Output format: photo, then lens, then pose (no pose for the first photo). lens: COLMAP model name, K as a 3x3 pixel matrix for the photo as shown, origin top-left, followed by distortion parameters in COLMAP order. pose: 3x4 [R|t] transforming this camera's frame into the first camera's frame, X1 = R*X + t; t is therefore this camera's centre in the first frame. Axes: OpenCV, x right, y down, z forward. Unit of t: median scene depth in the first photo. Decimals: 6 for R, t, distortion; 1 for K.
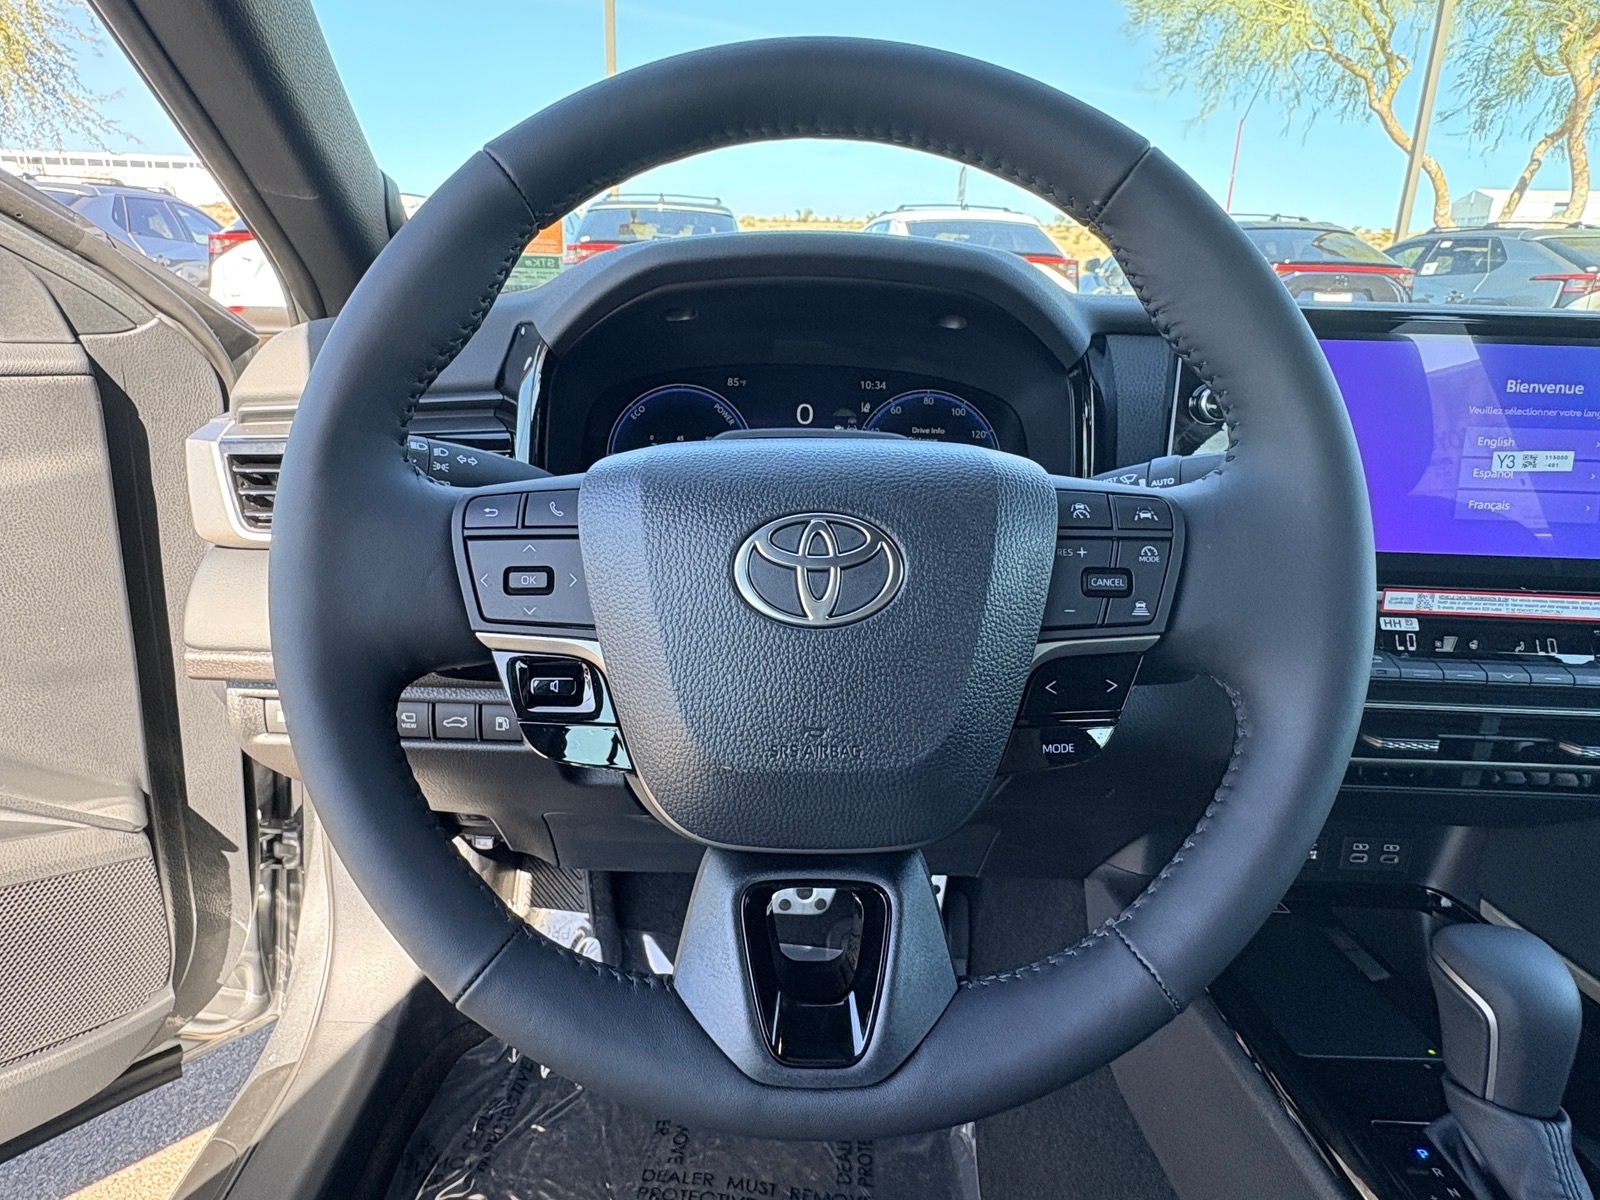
lens RADIAL K [[1000.5, 0, 787.6], [0, 1000.5, 605.7], [0, 0, 1]] dist [0.006104, 0.000099]
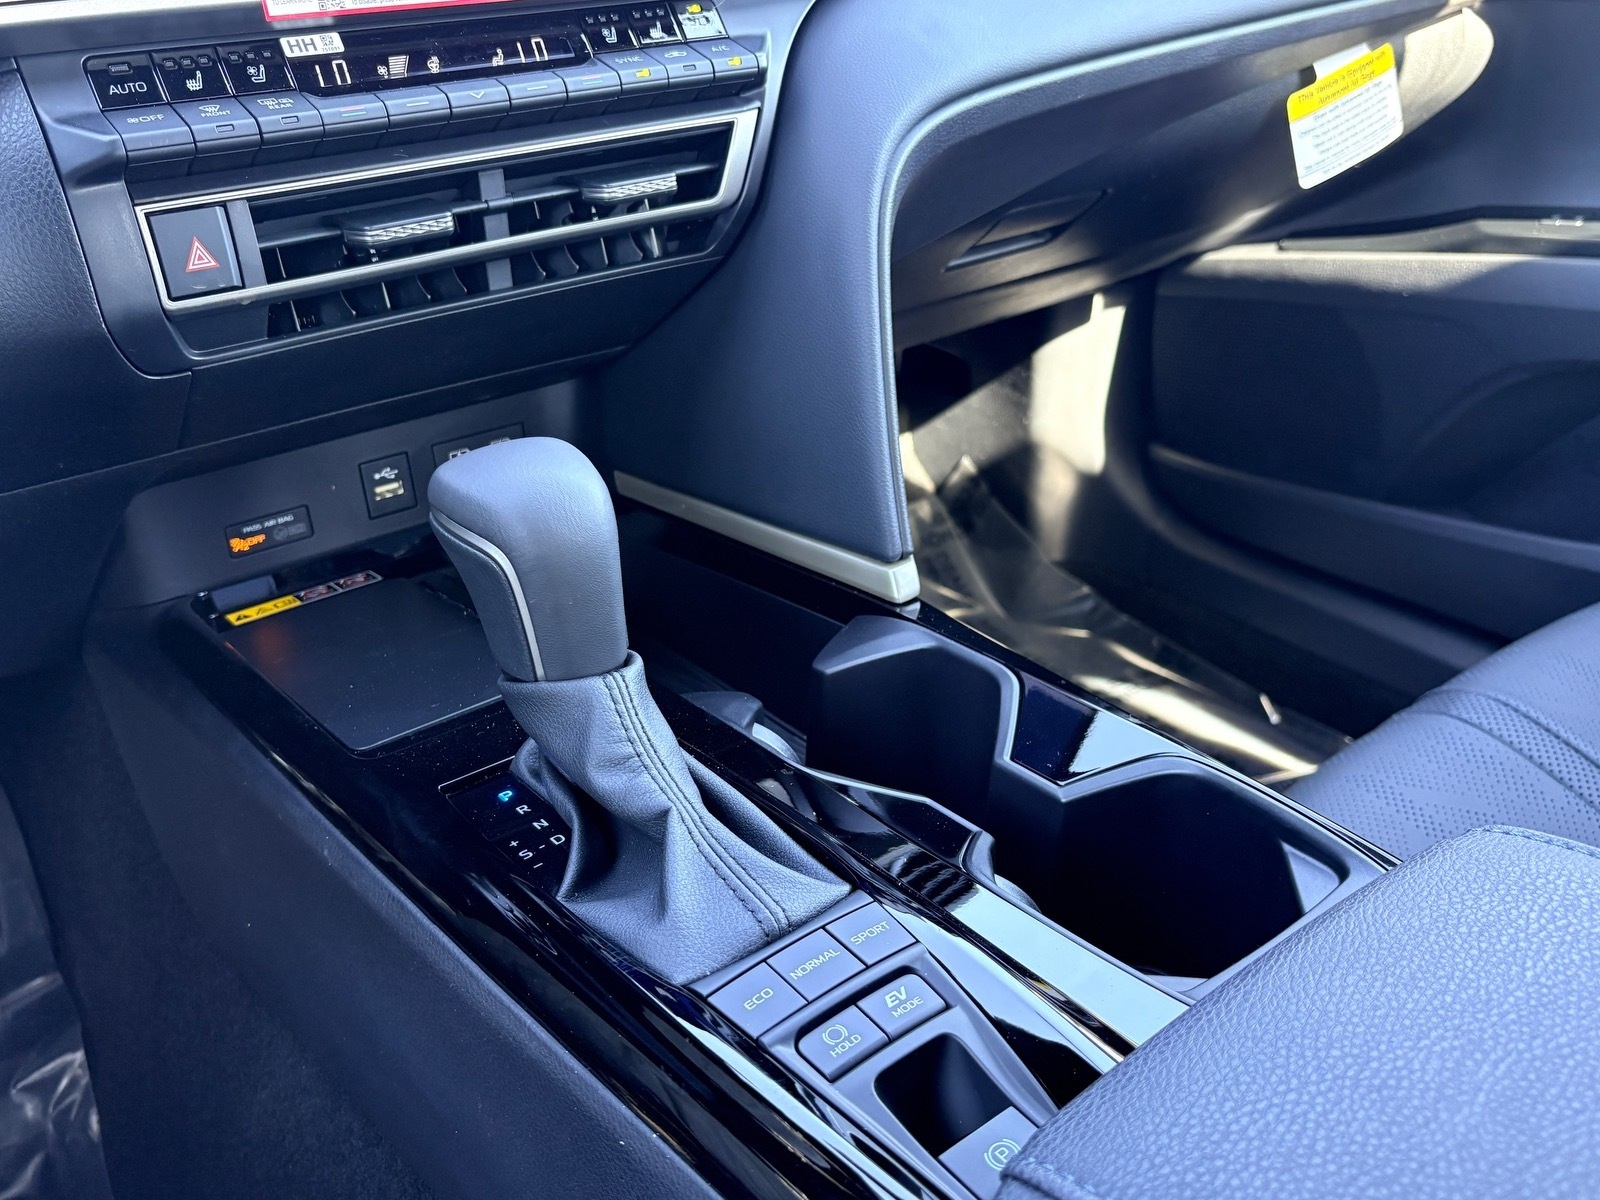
lens RADIAL K [[1486.0, 0, 800.0], [0, 1486.0, 600.0], [0, 0, 1]] dist [-0.010223, -0.005401]
pose [[0.775556, -0.331444, 0.537268, 0.256358], [0.236349, 0.941632, 0.239726, 0.200725], [-0.585365, -0.058938, 0.808625, 0.080992]]
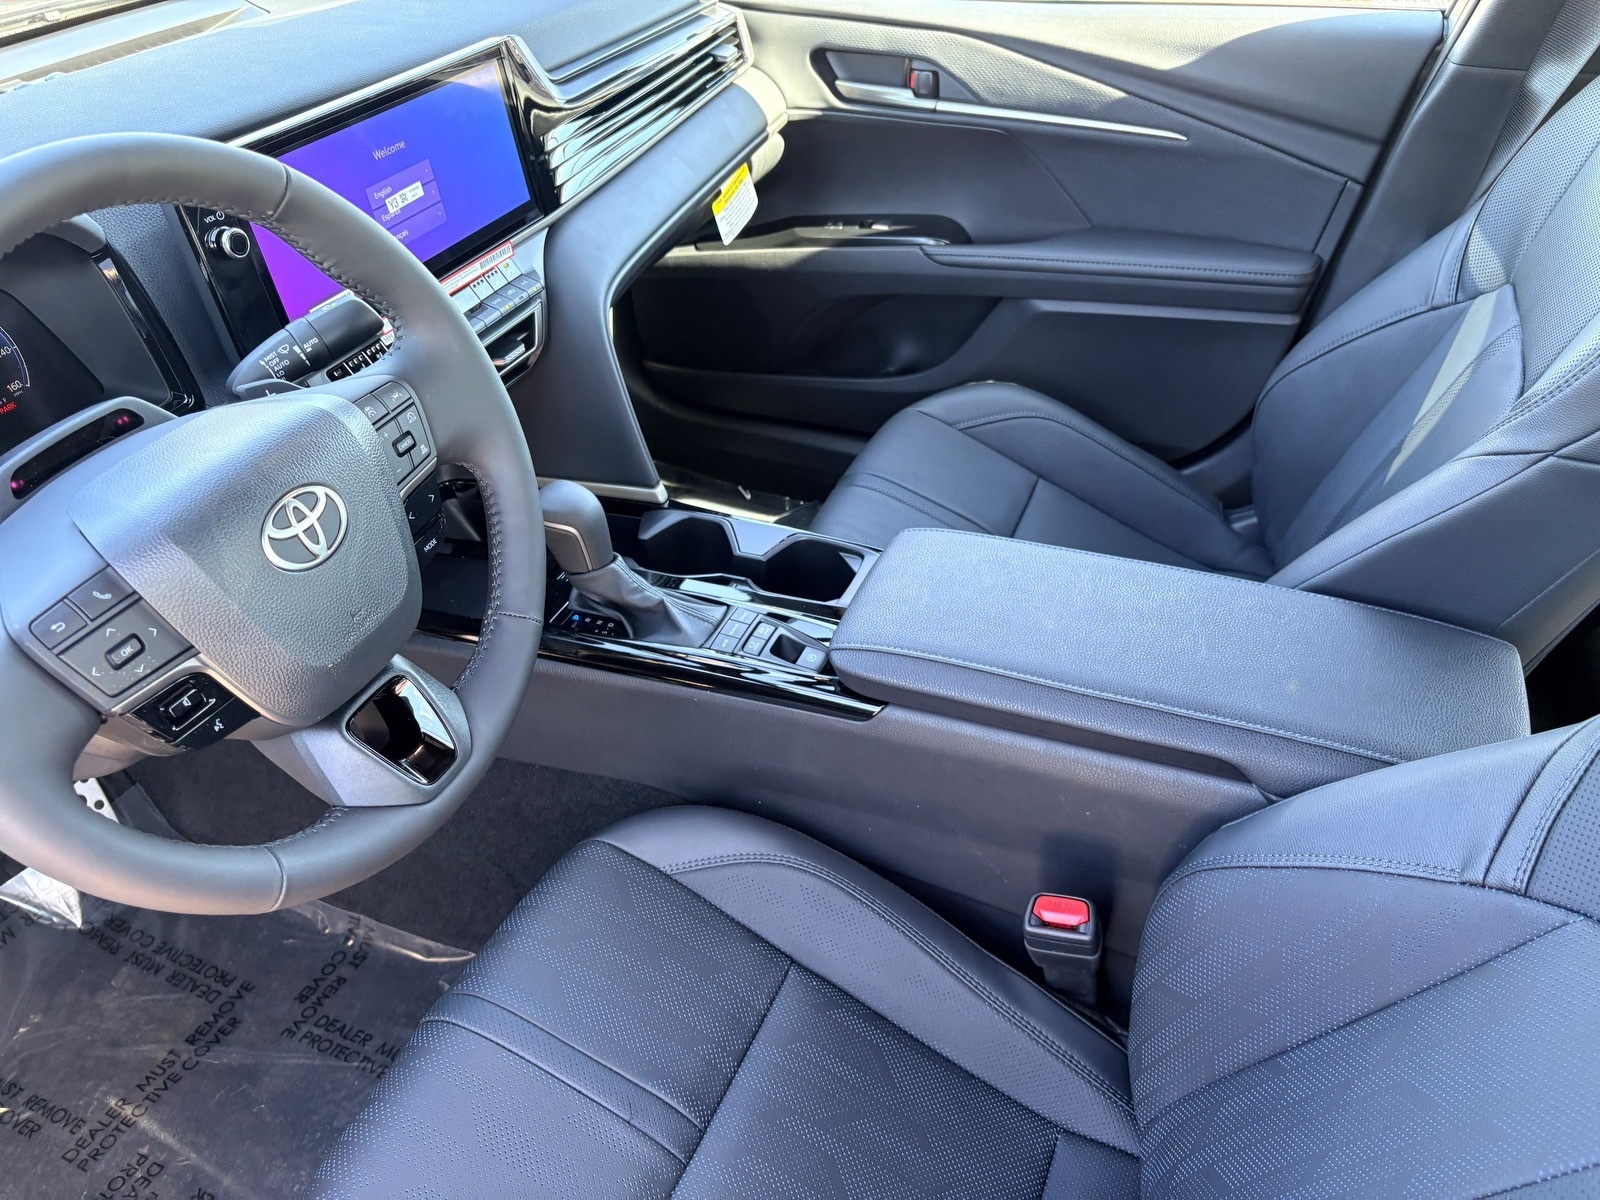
lens RADIAL K [[1233.5, 0, 800.0], [0, 1233.5, 600.0], [0, 0, 1]] dist [0.037274, -0.056952]
pose [[0.366686, -0.589824, 0.719479, -0.680685], [0.312143, 0.806517, 0.502092, -0.395073], [-0.876418, 0.040470, 0.479847, -0.337287]]
